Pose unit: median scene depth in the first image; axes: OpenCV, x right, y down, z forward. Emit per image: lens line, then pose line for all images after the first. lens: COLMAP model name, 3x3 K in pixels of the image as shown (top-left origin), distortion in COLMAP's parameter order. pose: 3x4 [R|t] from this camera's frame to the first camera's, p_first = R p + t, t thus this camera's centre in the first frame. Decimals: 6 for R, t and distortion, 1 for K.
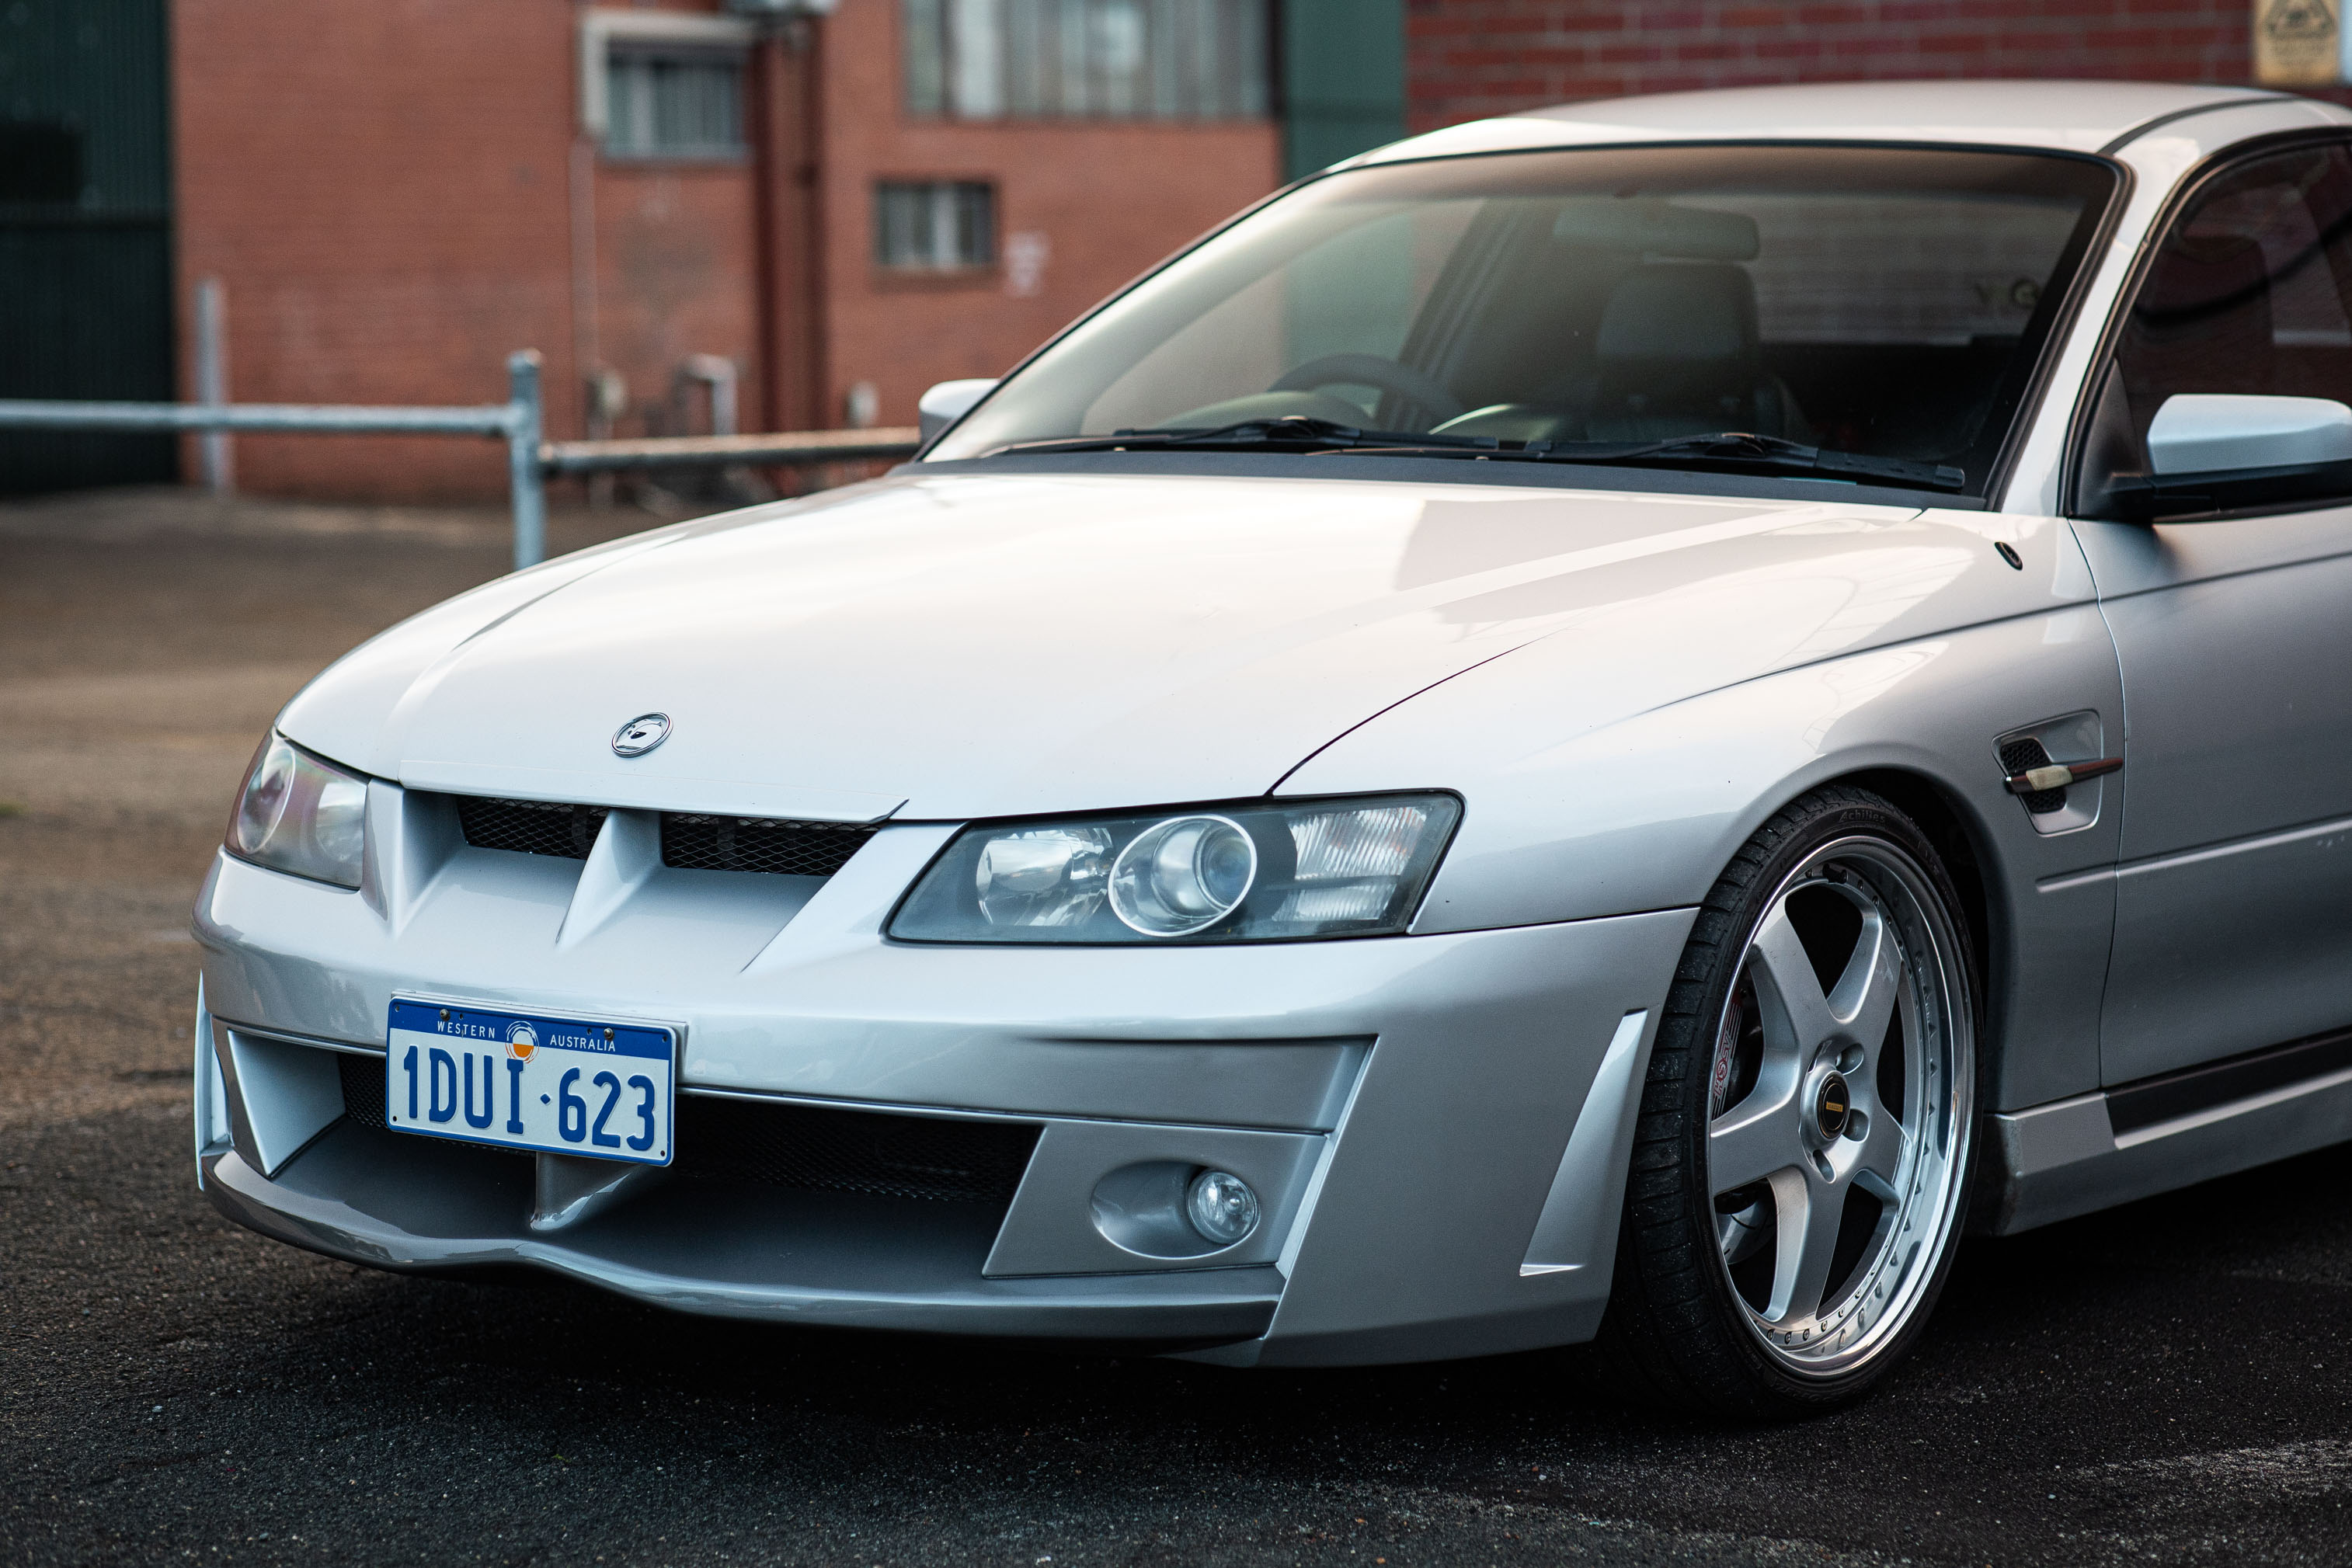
lens RADIAL K [[5734.7, 0, 1176.7], [0, 5734.7, 749.4], [0, 0, 1]] dist [0.026478, 0.470555]
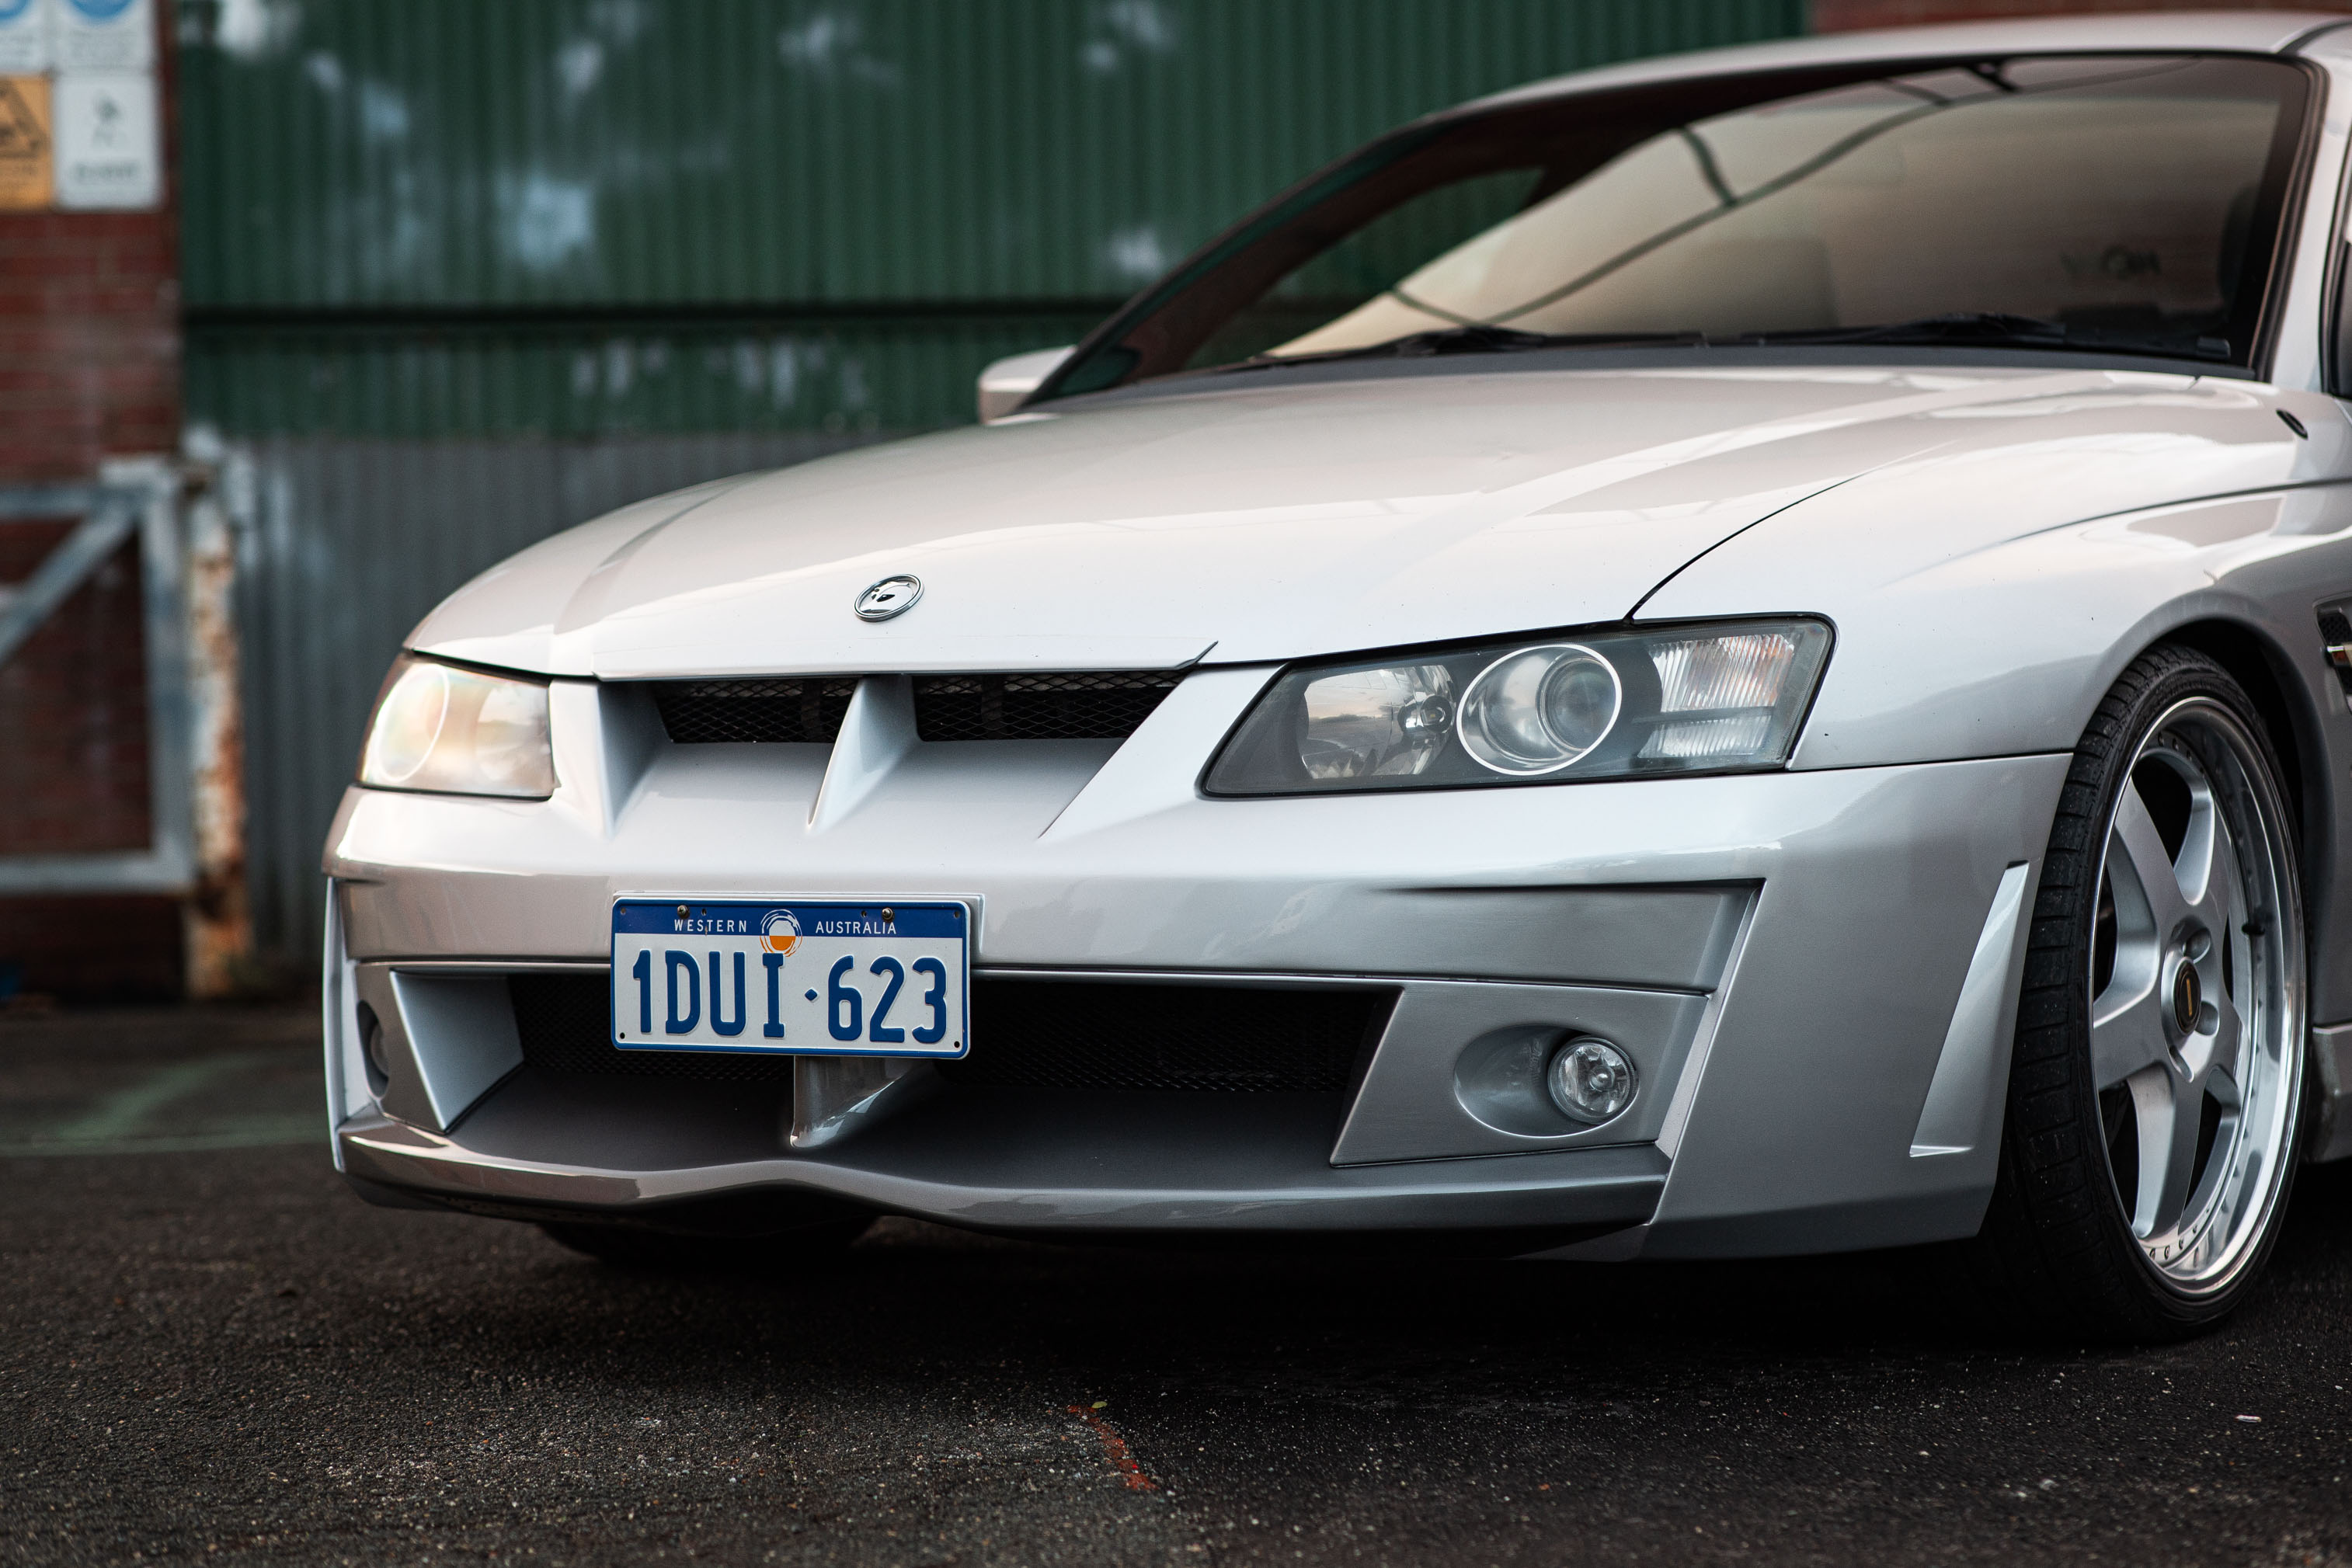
lens RADIAL K [[5734.7, 0, 1176.7], [0, 5734.7, 749.4], [0, 0, 1]] dist [0.026478, 0.470555]
pose [[0.995912, -0.025004, 0.086802, -0.129353], [0.030900, 0.997257, -0.067263, 0.084173], [-0.084882, 0.069670, 0.993952, 0.112171]]
